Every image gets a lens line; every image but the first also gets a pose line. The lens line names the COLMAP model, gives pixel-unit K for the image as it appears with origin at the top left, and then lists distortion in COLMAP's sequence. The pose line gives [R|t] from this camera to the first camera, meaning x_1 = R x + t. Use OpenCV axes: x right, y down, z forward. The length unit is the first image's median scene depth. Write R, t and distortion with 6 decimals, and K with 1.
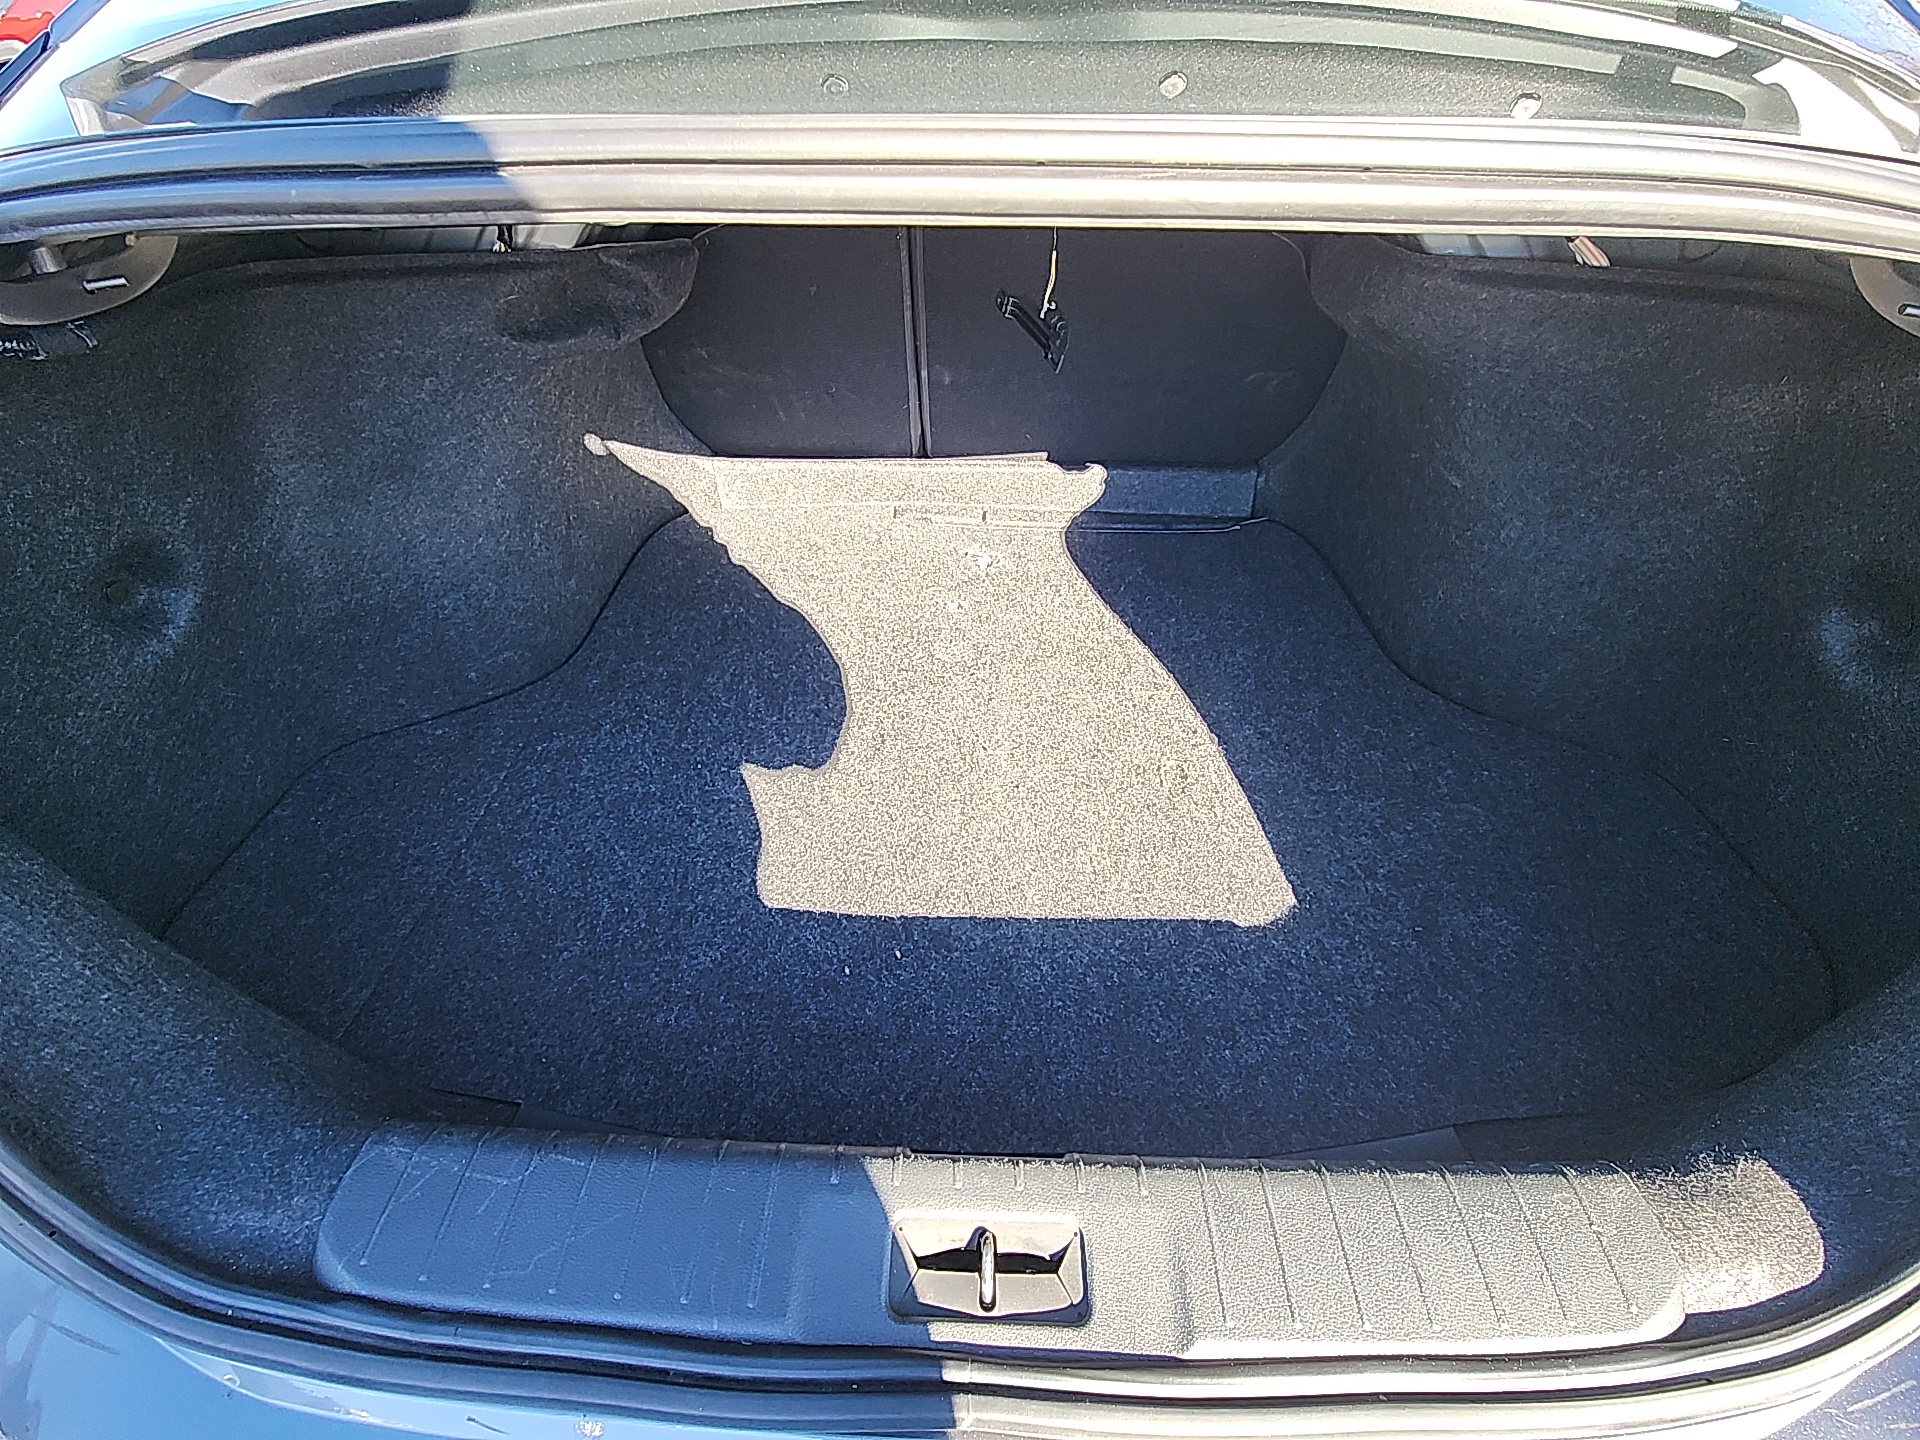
lens RADIAL K [[776.9, 0, 960.7], [0, 776.9, 706.5], [0, 0, 1]] dist [0.011499, -0.011171]
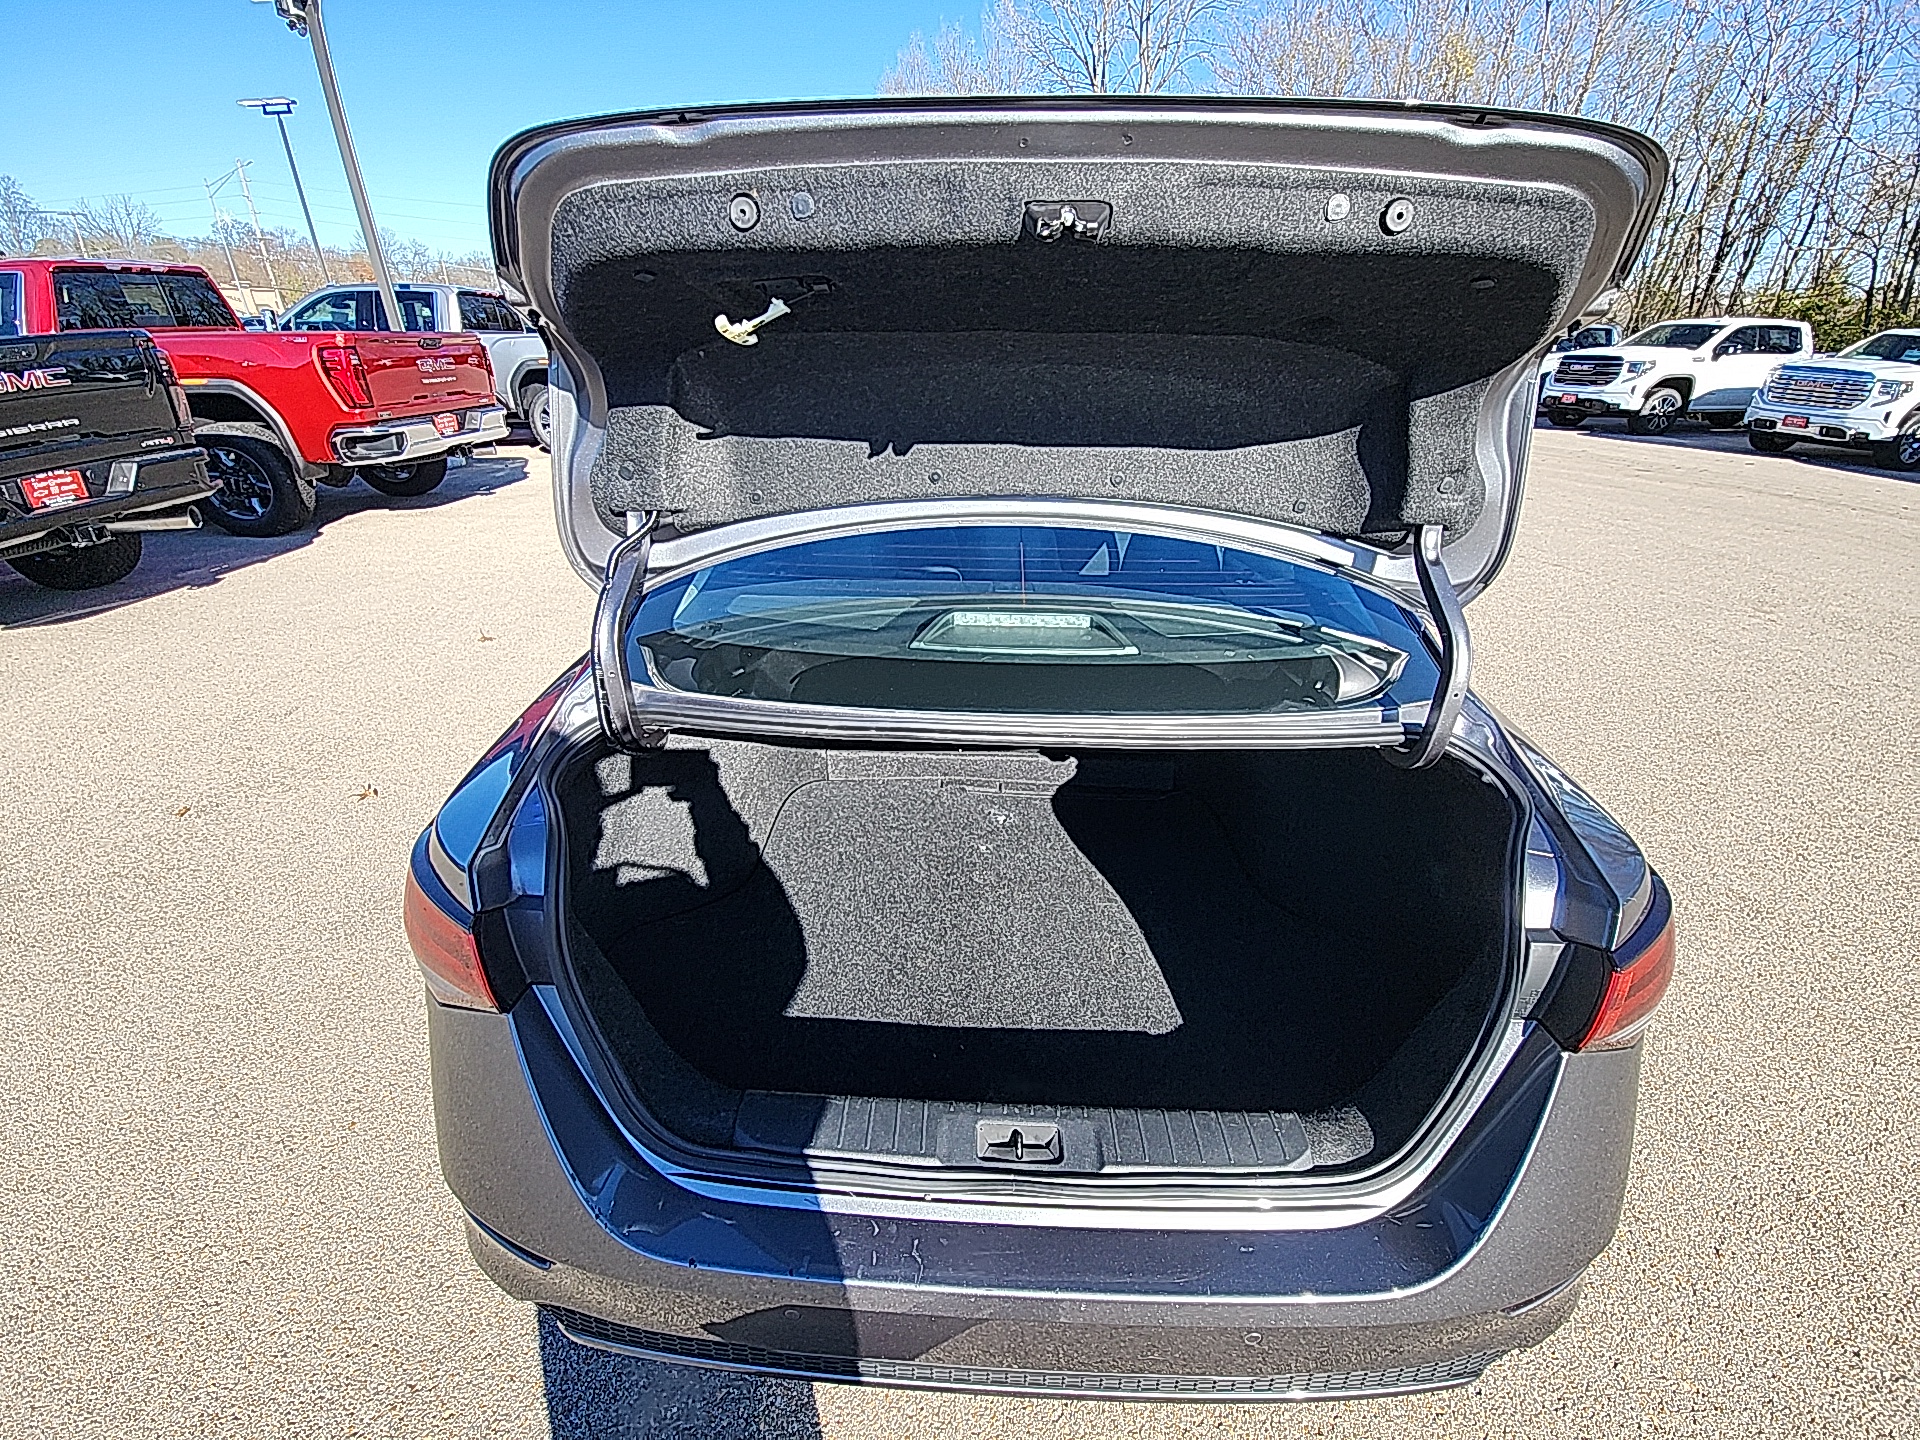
lens RADIAL K [[776.9, 0, 960.7], [0, 776.9, 706.5], [0, 0, 1]] dist [0.011499, -0.011171]
pose [[0.999949, 0.009961, -0.001362, -0.085026], [-0.009942, 0.959549, -0.281366, 0.062232], [-0.001496, 0.281365, 0.959600, -0.918074]]
